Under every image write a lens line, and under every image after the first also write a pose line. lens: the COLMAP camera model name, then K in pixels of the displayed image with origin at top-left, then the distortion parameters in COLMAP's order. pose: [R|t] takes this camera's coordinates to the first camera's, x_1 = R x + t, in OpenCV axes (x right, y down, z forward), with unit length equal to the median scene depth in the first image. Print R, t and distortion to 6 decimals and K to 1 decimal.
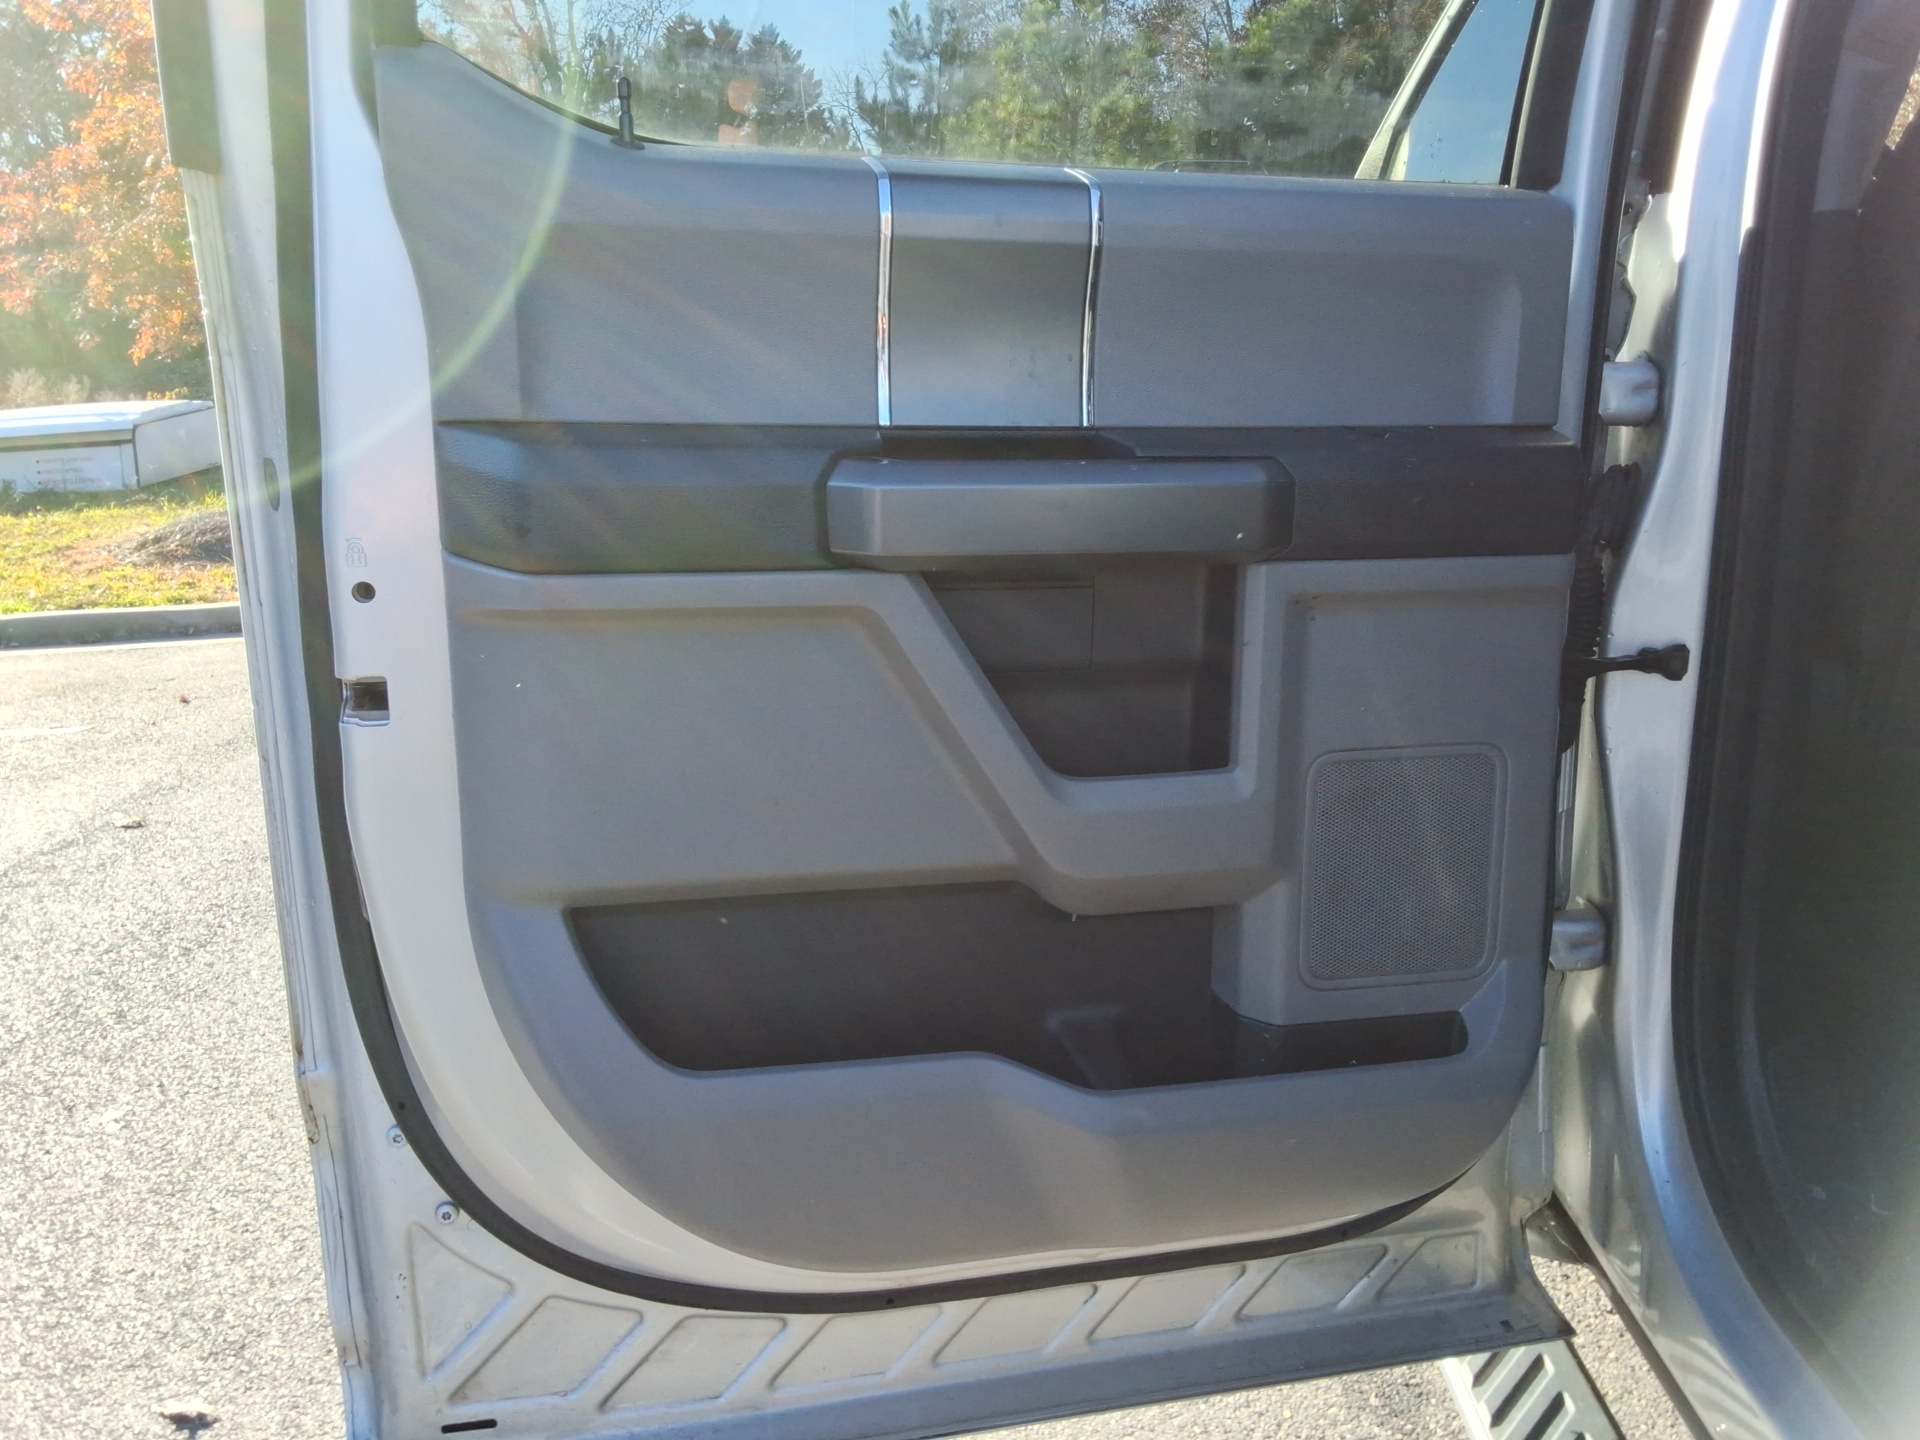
lens RADIAL K [[1542.9, 0, 963.6], [0, 1542.9, 718.9], [0, 0, 1]] dist [0.104804, -0.158063]
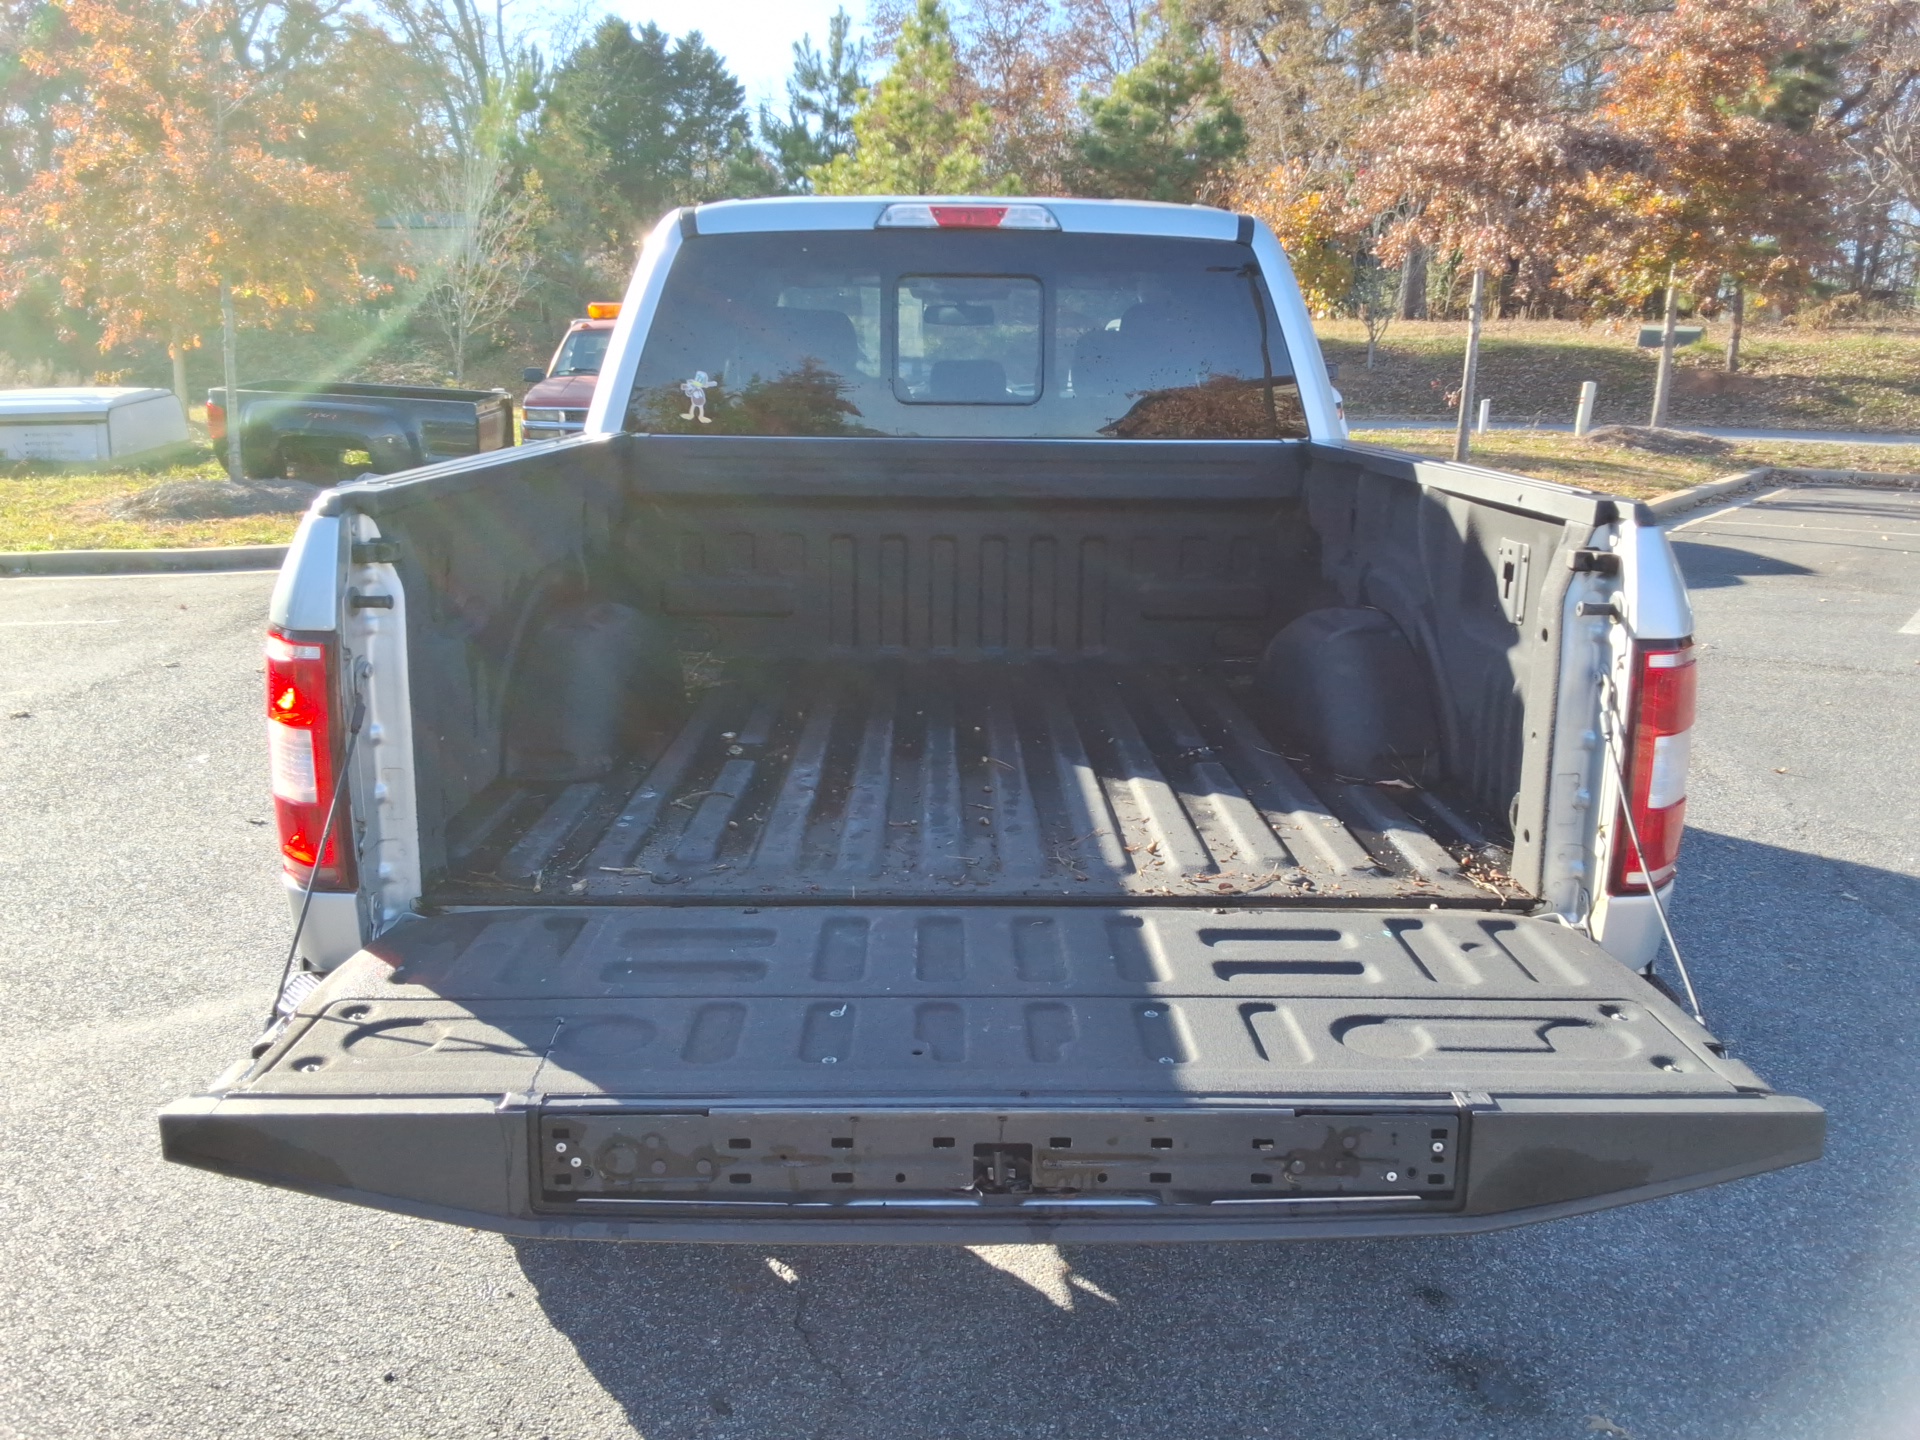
lens RADIAL K [[1542.9, 0, 964.2], [0, 1542.9, 711.3], [0, 0, 1]] dist [0.104804, -0.158063]
pose [[0.998286, 0.029895, 0.050314, 0.055721], [-0.029776, 0.999552, -0.003124, 0.022065], [-0.050384, 0.001621, 0.998729, -0.169571]]
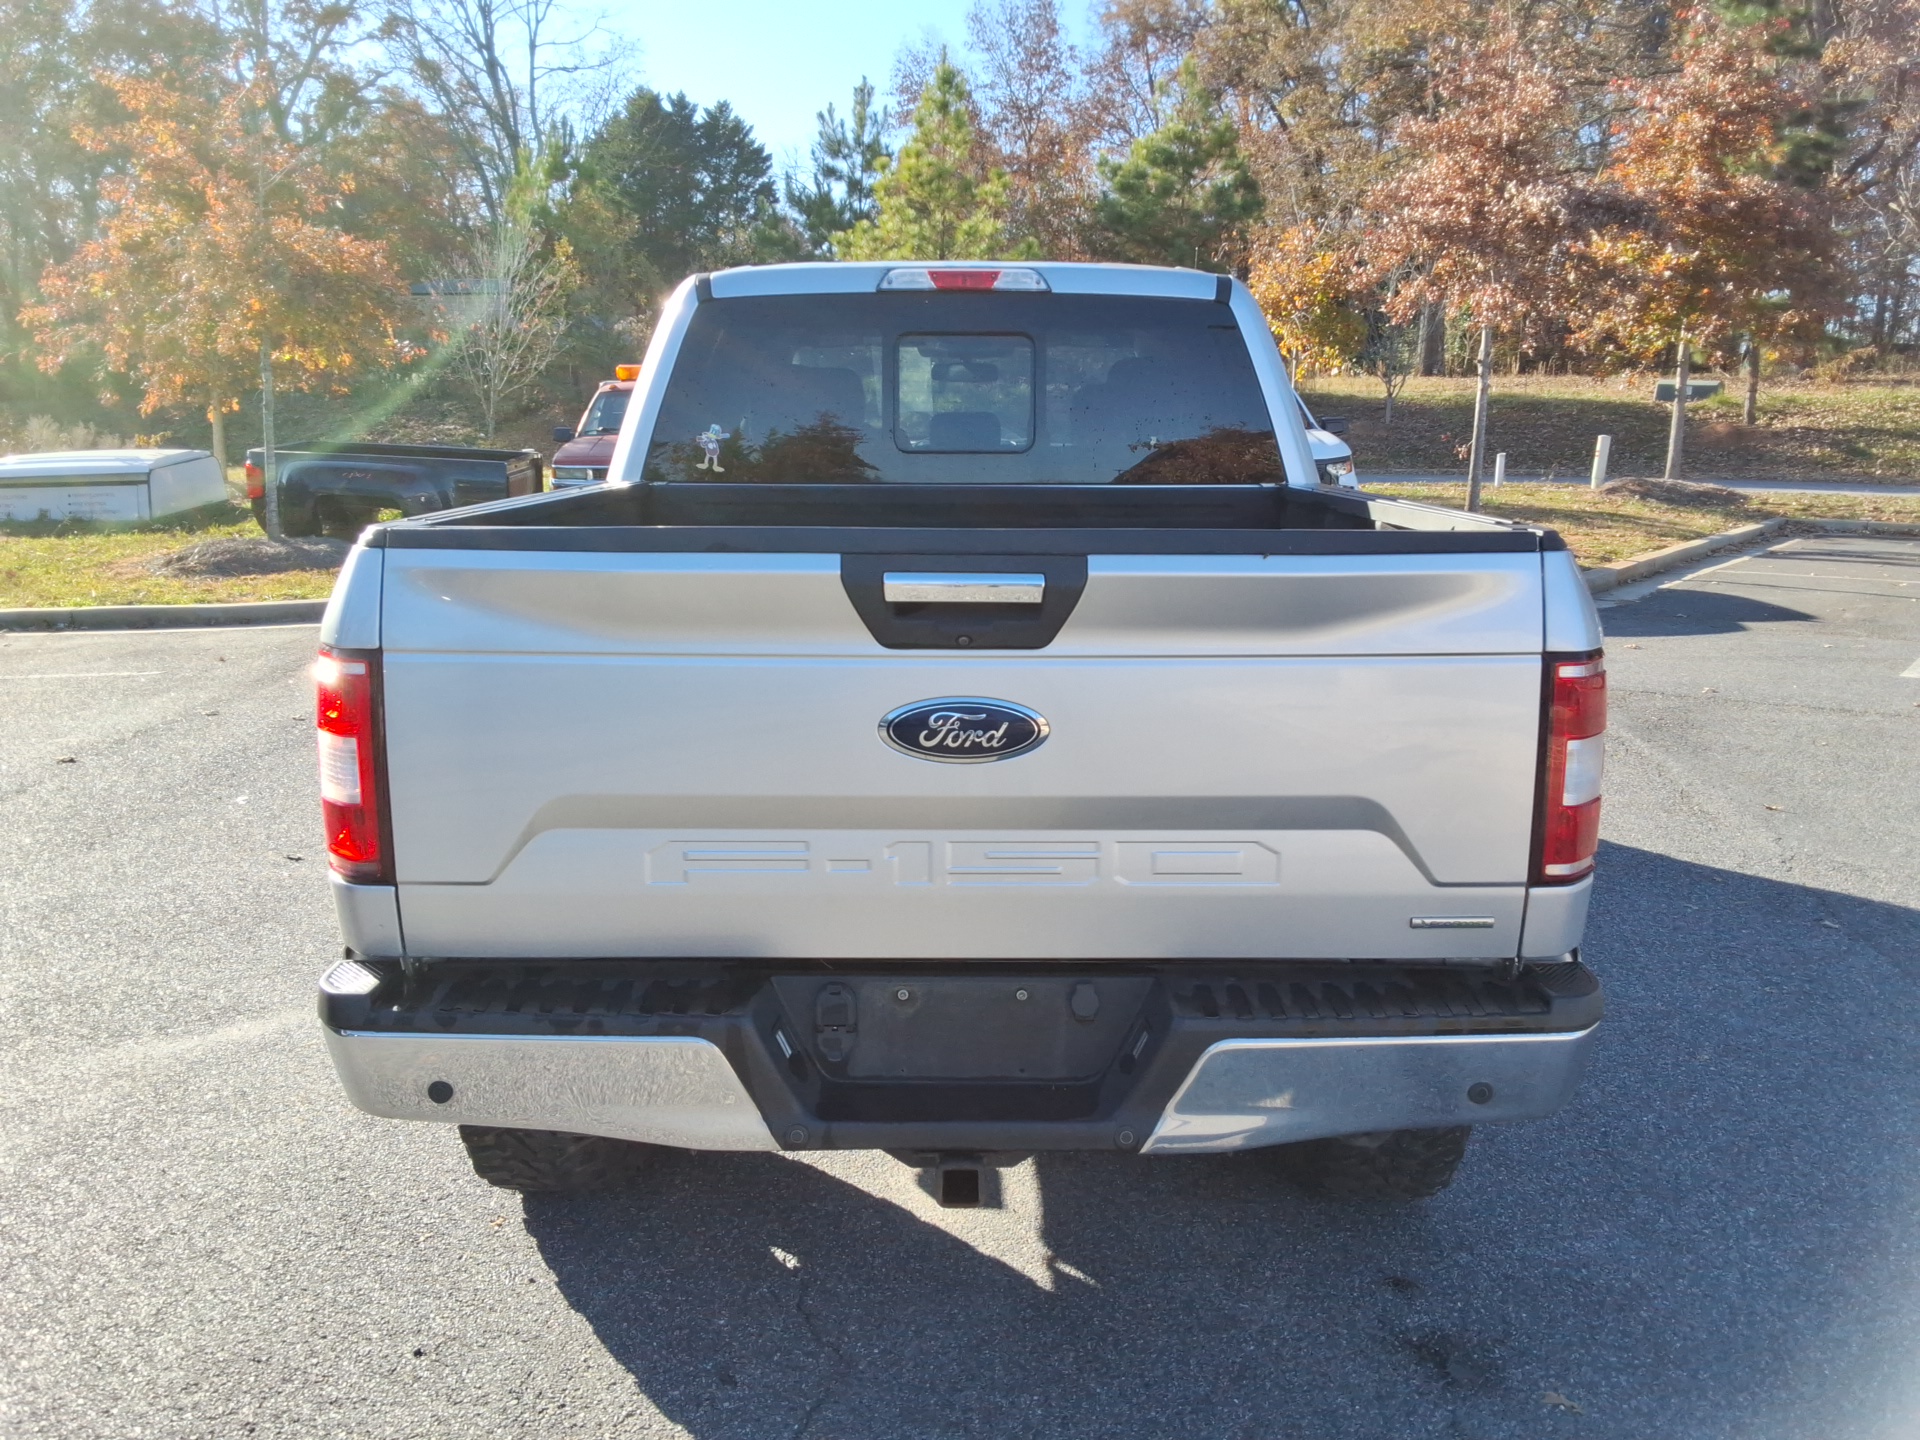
lens RADIAL K [[1542.9, 0, 973.1], [0, 1542.9, 709.6], [0, 0, 1]] dist [0.104804, -0.158063]
pose [[0.998914, 0.027096, 0.037907, 0.058906], [-0.025578, 0.998873, -0.039974, 0.025536], [-0.038947, 0.038961, 0.998481, -0.181158]]
